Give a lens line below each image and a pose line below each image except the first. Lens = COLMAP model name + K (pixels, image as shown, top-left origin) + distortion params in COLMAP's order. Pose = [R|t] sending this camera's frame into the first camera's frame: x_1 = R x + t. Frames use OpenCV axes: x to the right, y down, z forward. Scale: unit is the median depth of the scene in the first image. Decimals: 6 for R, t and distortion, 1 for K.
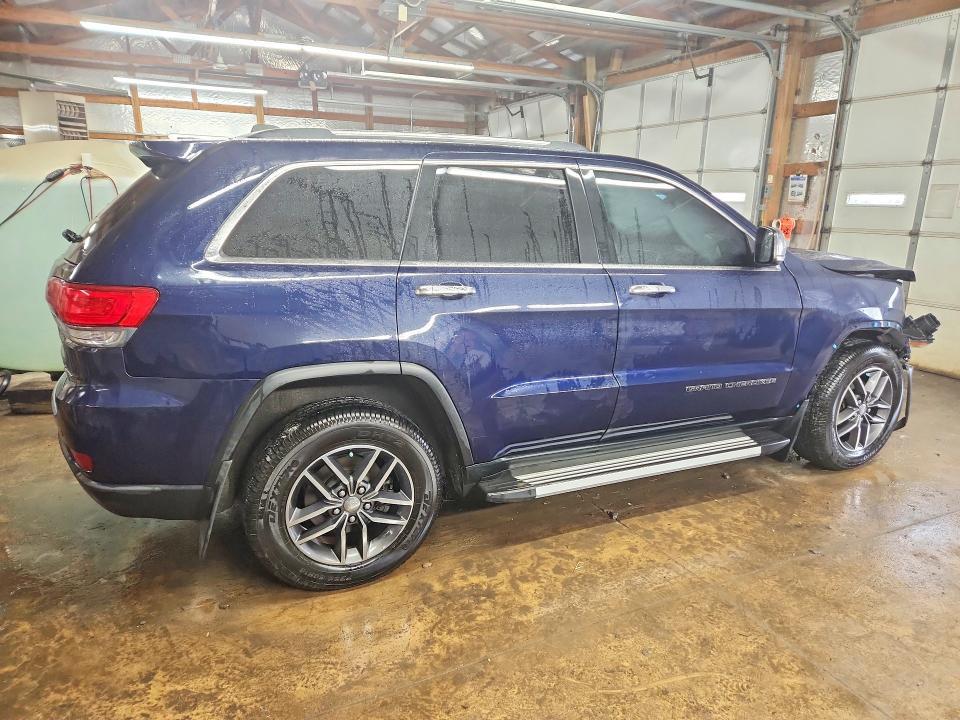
lens RADIAL K [[624.9, 0, 480.0], [0, 624.9, 360.0], [0, 0, 1]] dist [0.058463, -0.043288]
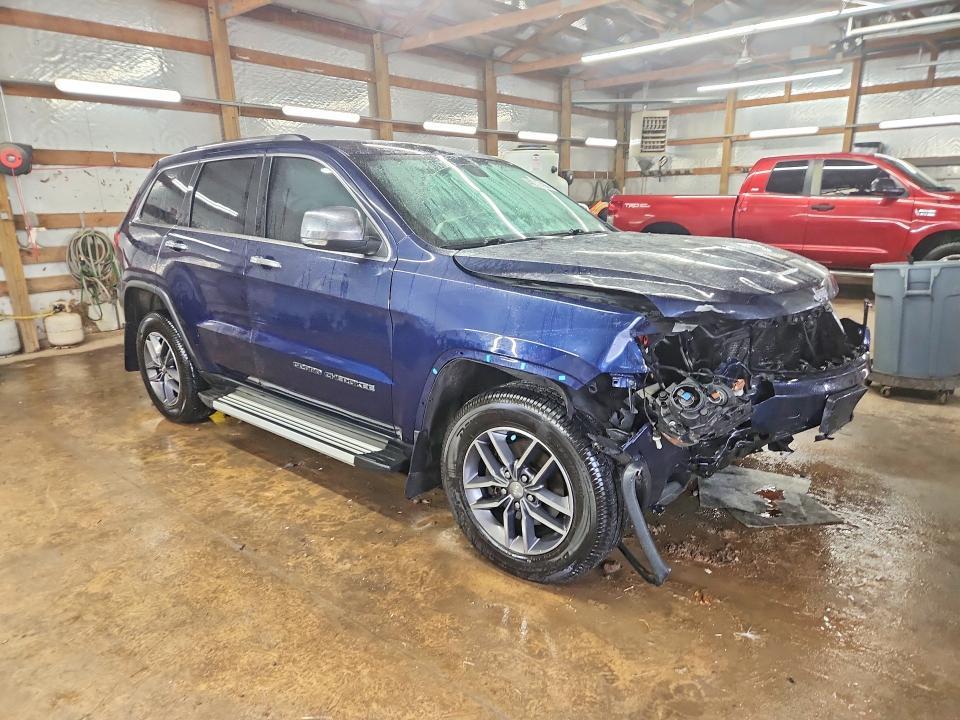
lens RADIAL K [[624.9, 0, 480.0], [0, 624.9, 360.0], [0, 0, 1]] dist [0.058463, -0.043288]
pose [[0.430769, 0.207310, -0.878328, 1.297984], [-0.205539, 0.970217, 0.128193, -0.147216], [0.878744, 0.125309, 0.460550, 0.750329]]
